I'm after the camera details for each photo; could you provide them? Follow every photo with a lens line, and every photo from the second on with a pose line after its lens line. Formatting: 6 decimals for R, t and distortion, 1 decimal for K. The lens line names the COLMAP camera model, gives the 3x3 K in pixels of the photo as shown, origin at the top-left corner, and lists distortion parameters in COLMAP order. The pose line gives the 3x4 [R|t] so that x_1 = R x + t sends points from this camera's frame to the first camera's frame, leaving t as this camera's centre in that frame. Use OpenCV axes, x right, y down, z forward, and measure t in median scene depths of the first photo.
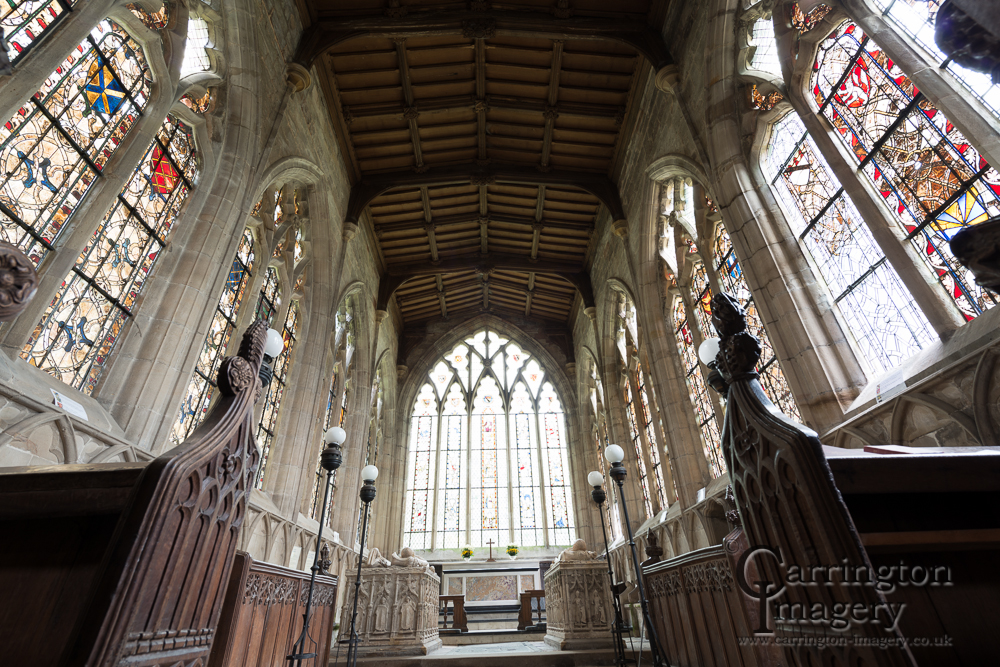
lens RADIAL K [[448.5, 0, 498.8], [0, 448.5, 332.4], [0, 0, 1]] dist [0.001396, 0.000036]
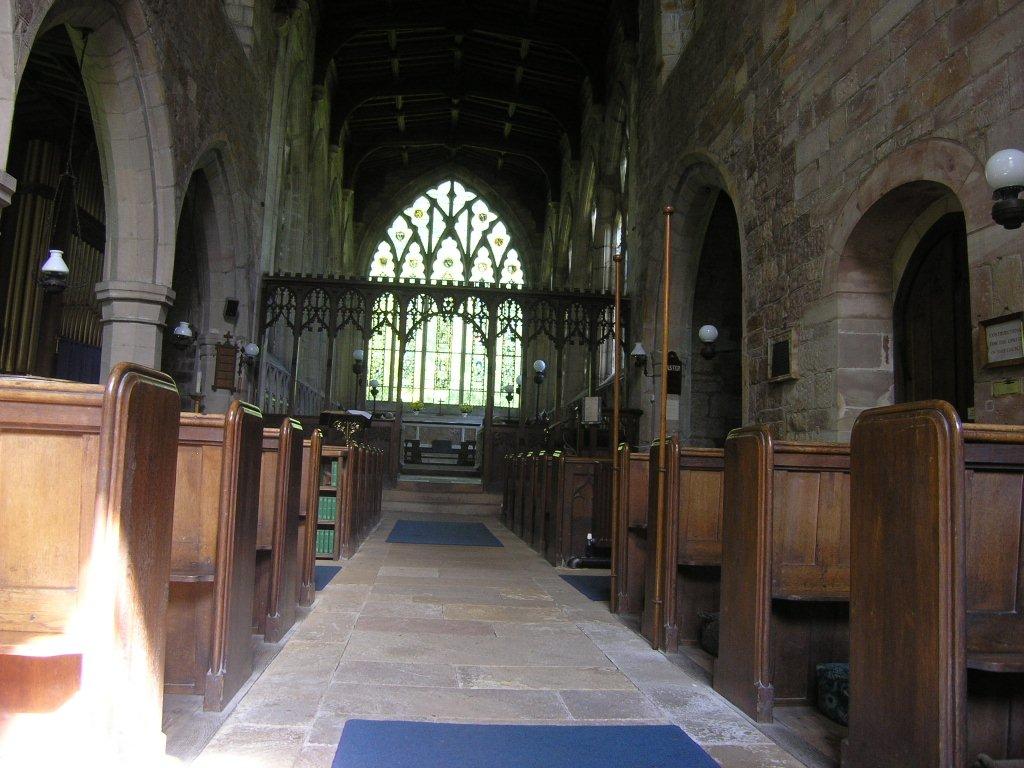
lens RADIAL K [[830.4, 0, 511.9], [0, 830.4, 385.2], [0, 0, 1]] dist [-0.002023, -0.000152]
pose [[0.994625, 0.075913, 0.070419, 0.005611], [-0.099355, 0.891200, 0.442595, -0.403233], [-0.029159, -0.447213, 0.893952, -0.678415]]
